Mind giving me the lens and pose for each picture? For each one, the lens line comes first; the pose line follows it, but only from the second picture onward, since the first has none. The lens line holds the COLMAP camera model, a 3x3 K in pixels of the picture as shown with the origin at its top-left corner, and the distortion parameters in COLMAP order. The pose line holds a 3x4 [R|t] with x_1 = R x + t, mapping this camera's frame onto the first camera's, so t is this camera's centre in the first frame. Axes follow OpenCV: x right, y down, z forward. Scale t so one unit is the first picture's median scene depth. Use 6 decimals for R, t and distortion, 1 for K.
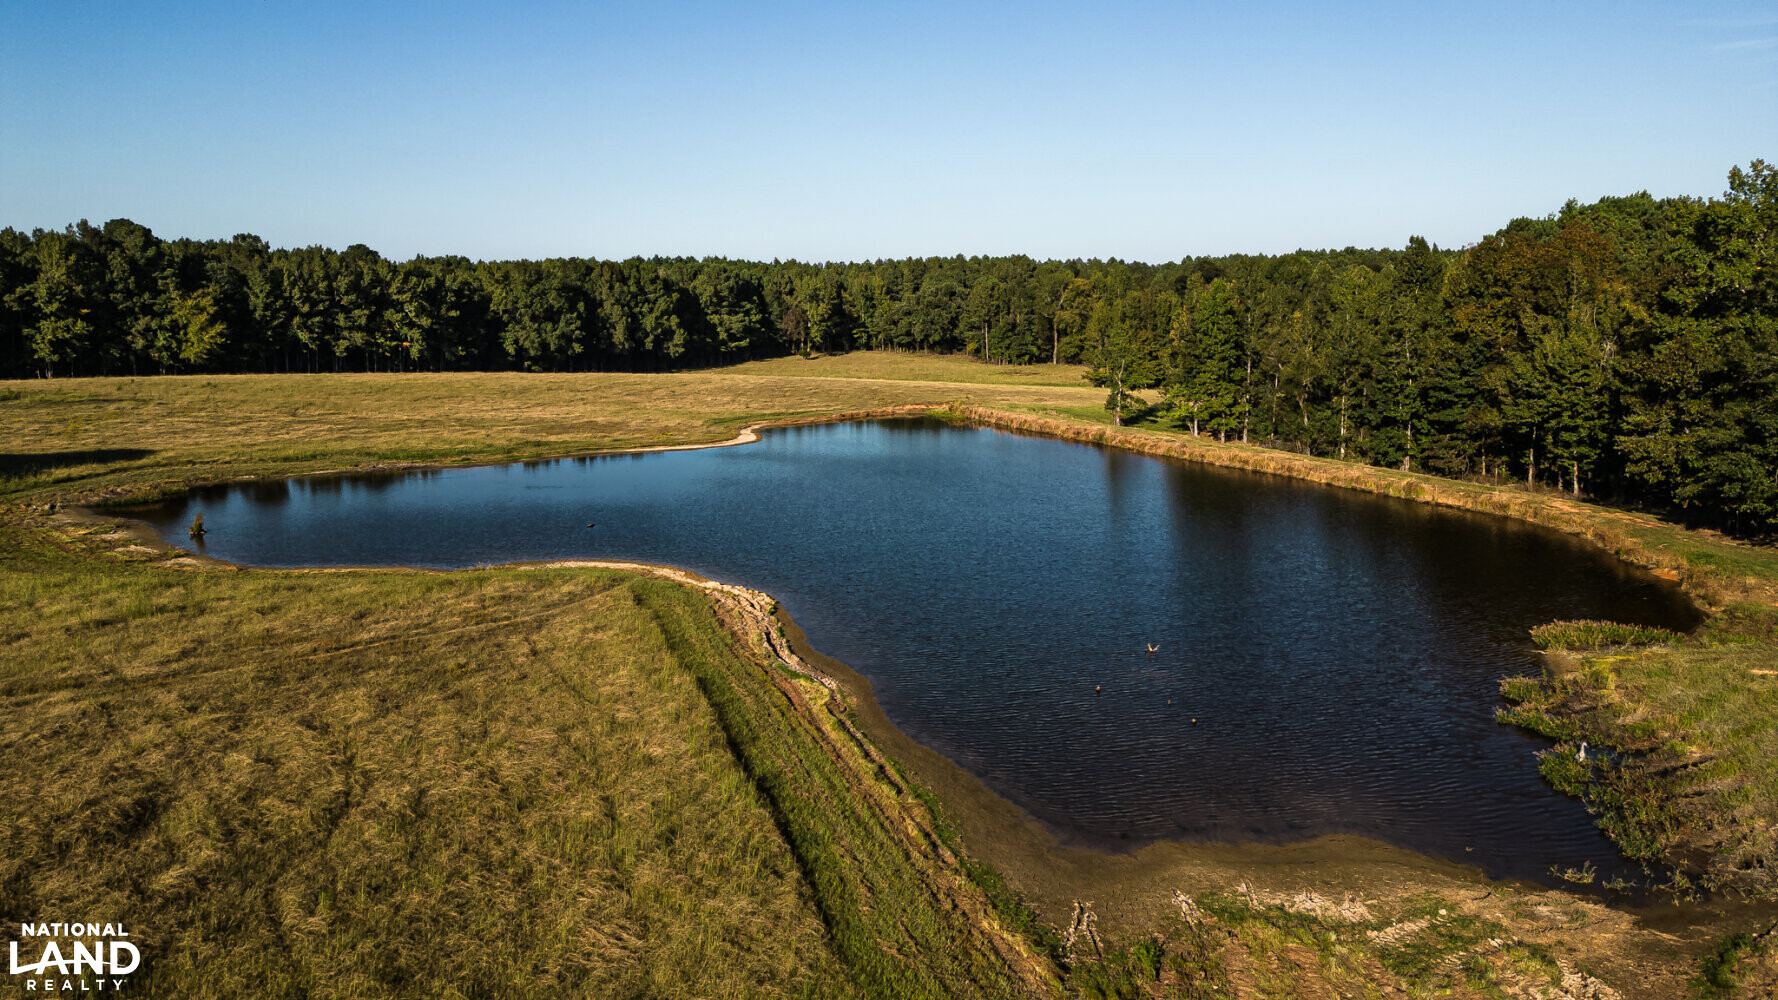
lens RADIAL K [[1262.1, 0, 889.0], [0, 1262.1, 497.7], [0, 0, 1]] dist [0.000856, 0.000045]
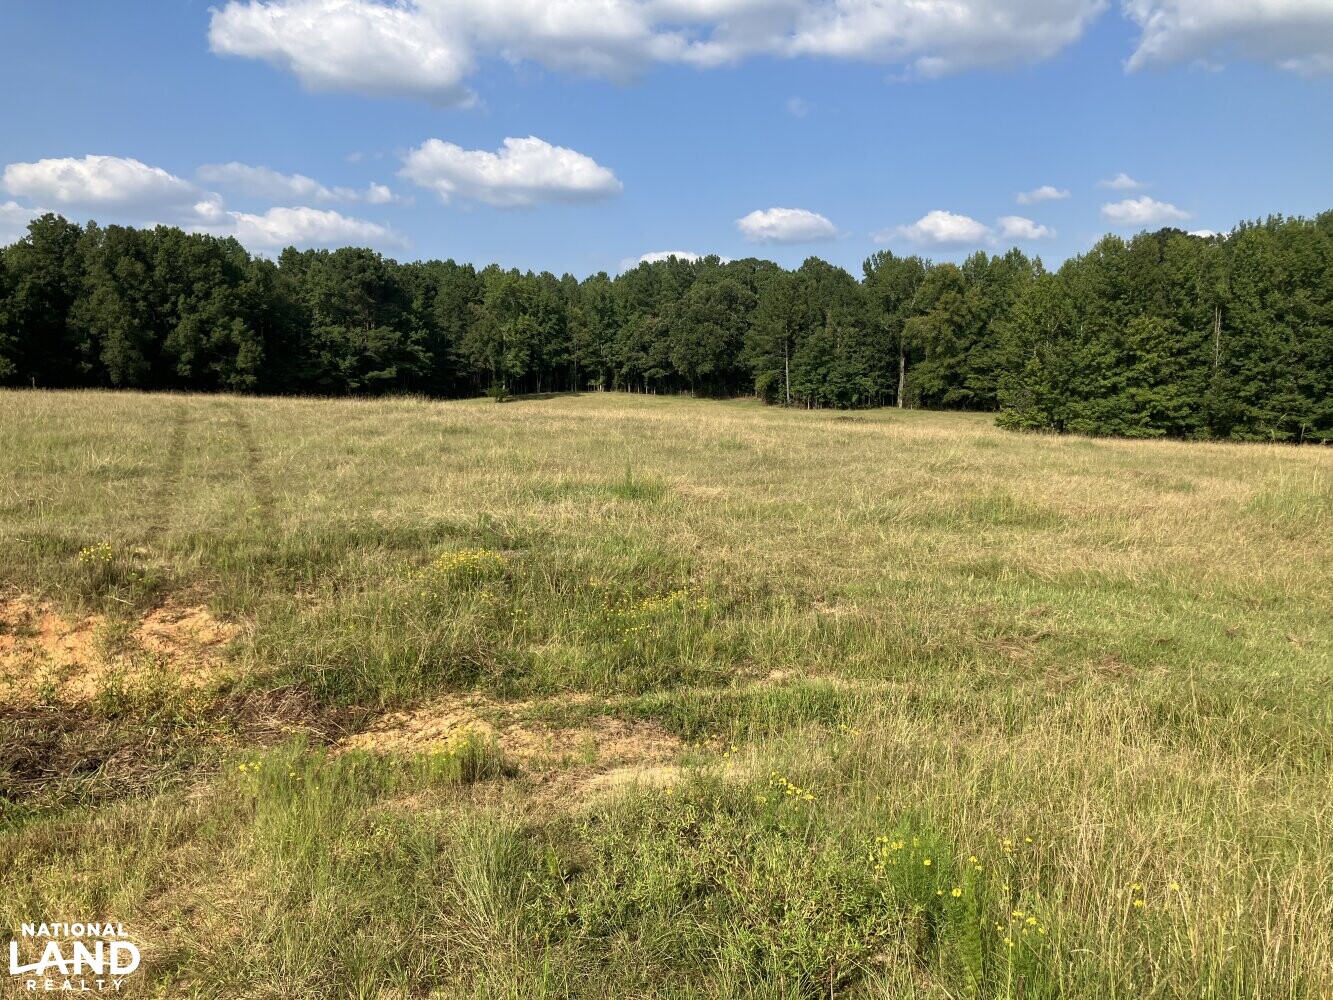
lens RADIAL K [[1081.1, 0, 668.0], [0, 1081.1, 500.6], [0, 0, 1]] dist [0.031498, 0.001395]
pose [[0.999981, 0.000955, -0.006019, 0.021857], [-0.001147, 0.999488, -0.031987, -0.043708], [0.005985, 0.031993, 0.999470, 0.470418]]
